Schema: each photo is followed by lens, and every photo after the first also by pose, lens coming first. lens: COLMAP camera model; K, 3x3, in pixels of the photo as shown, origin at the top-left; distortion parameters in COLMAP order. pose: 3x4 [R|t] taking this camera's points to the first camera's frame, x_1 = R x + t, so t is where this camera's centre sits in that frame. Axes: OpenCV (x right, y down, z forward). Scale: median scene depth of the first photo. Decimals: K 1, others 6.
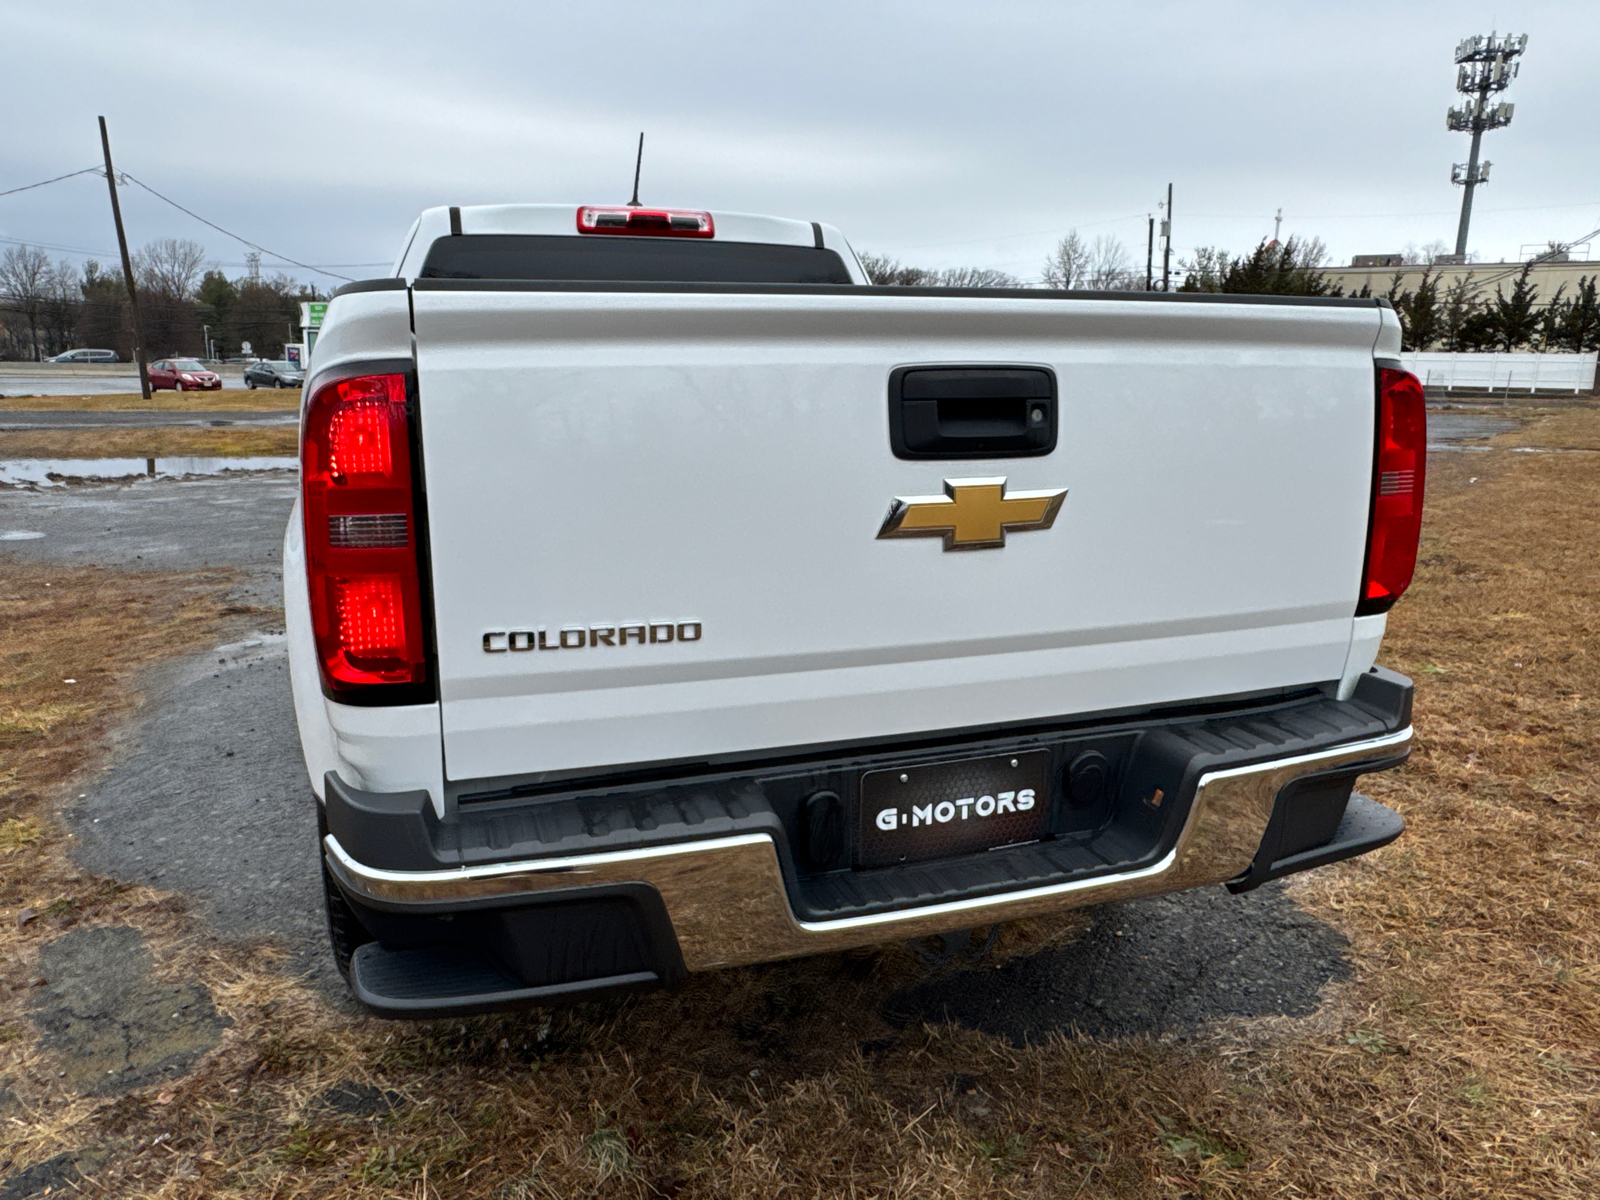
lens RADIAL K [[1121.2, 0, 791.1], [0, 1121.2, 609.5], [0, 0, 1]] dist [-0.004414, 0.004426]
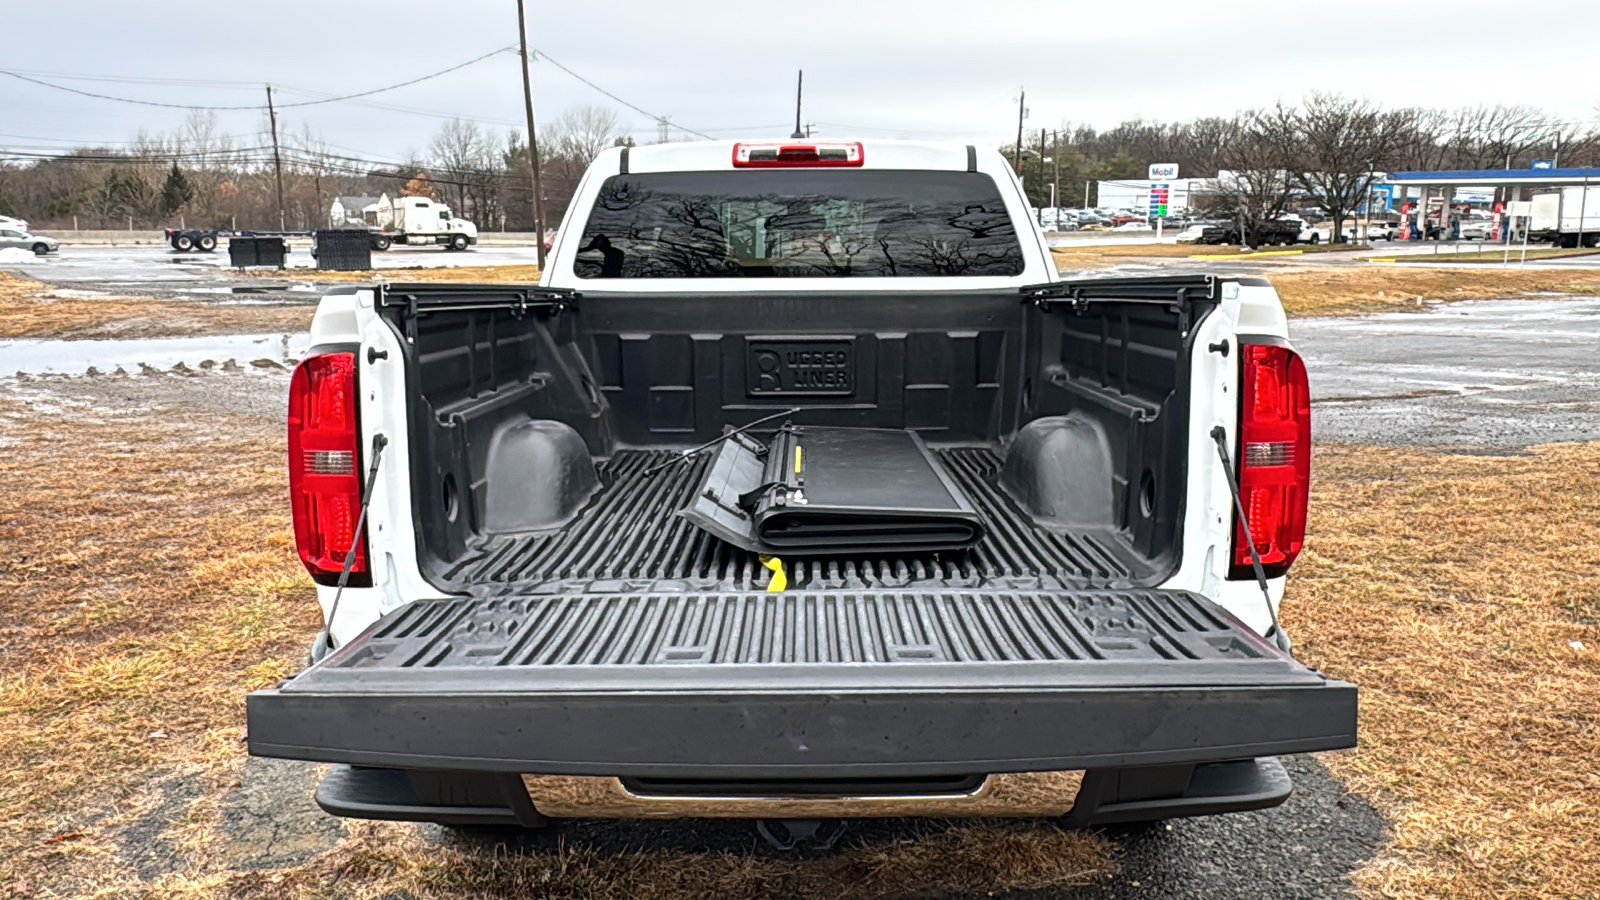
lens RADIAL K [[1285.2, 0, 792.3], [0, 1285.2, 465.3], [0, 0, 1]] dist [0.000073, -0.008425]
pose [[0.944106, 0.051913, -0.325529, 0.415930], [-0.062414, 0.997810, -0.021891, -0.038996], [0.323680, 0.040985, 0.945279, -0.204949]]
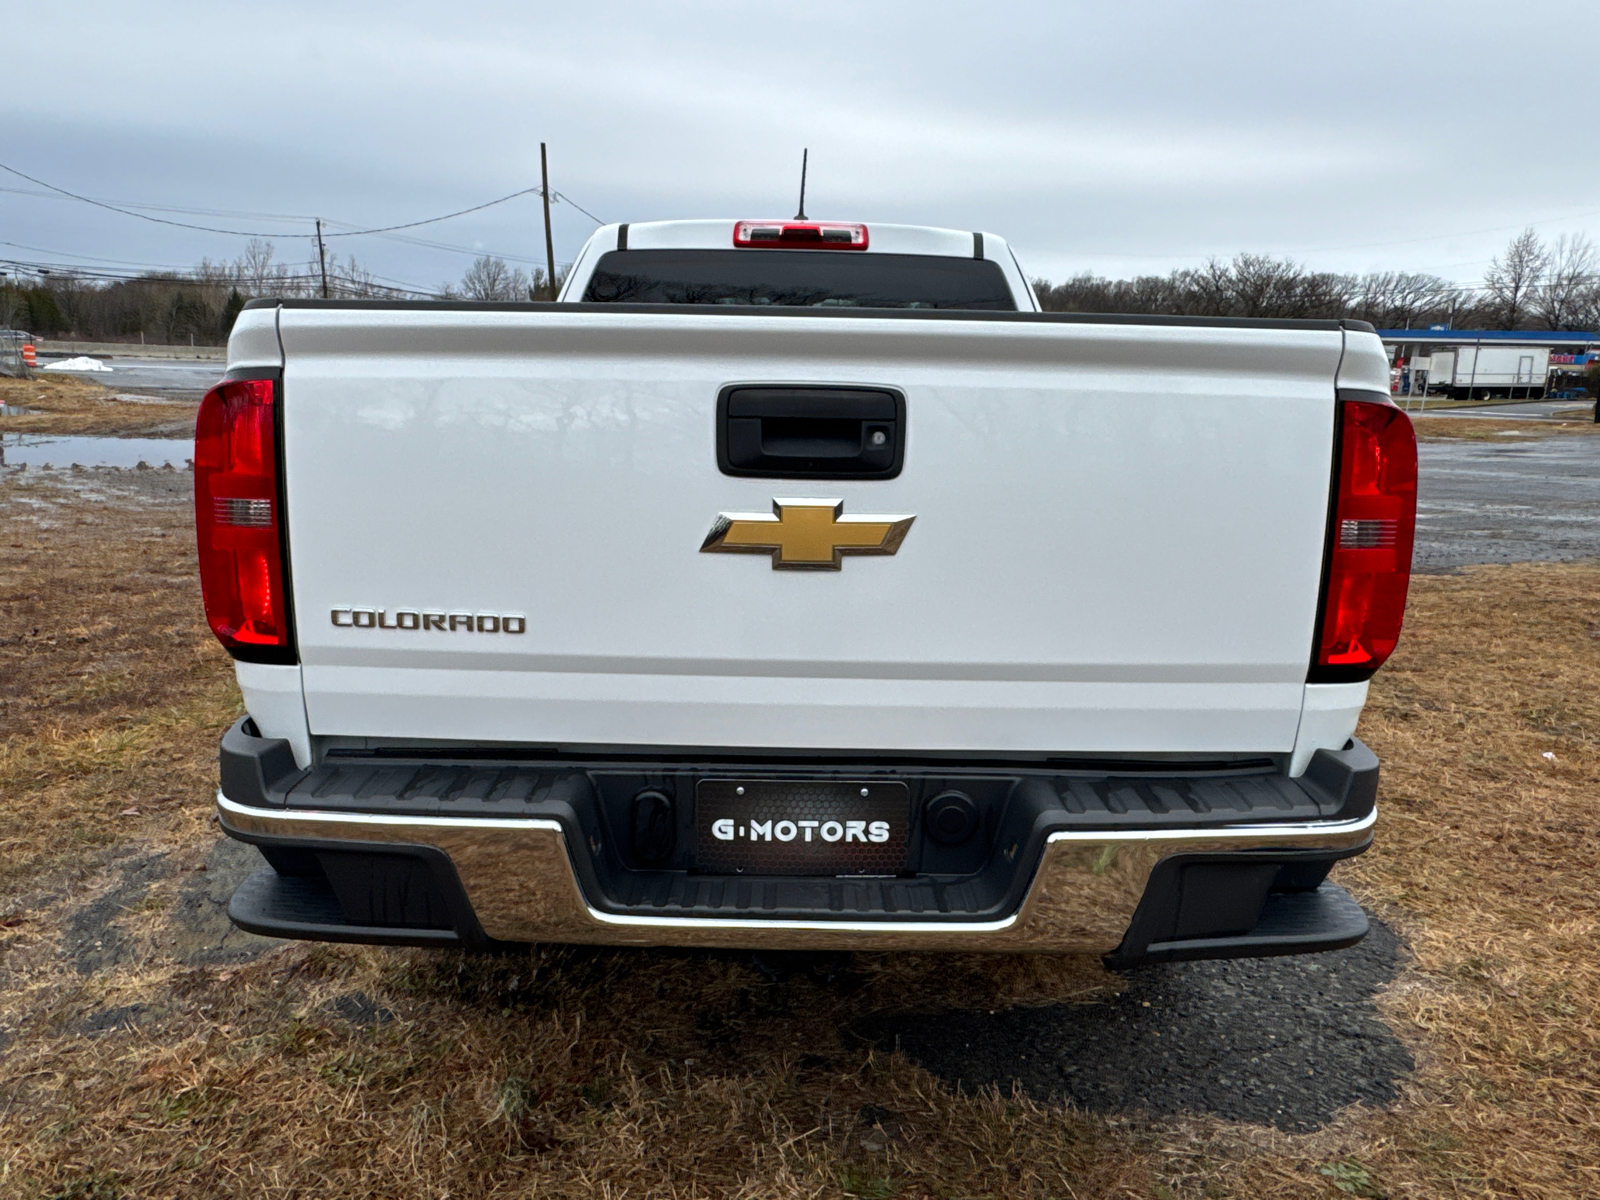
lens RADIAL K [[1121.2, 0, 792.4], [0, 1121.2, 610.2], [0, 0, 1]] dist [-0.004414, 0.004426]
pose [[0.947066, 0.088622, -0.308564, 0.318643], [-0.089826, 0.995904, 0.010332, -0.018883], [0.308216, 0.017932, 0.951148, 0.036823]]
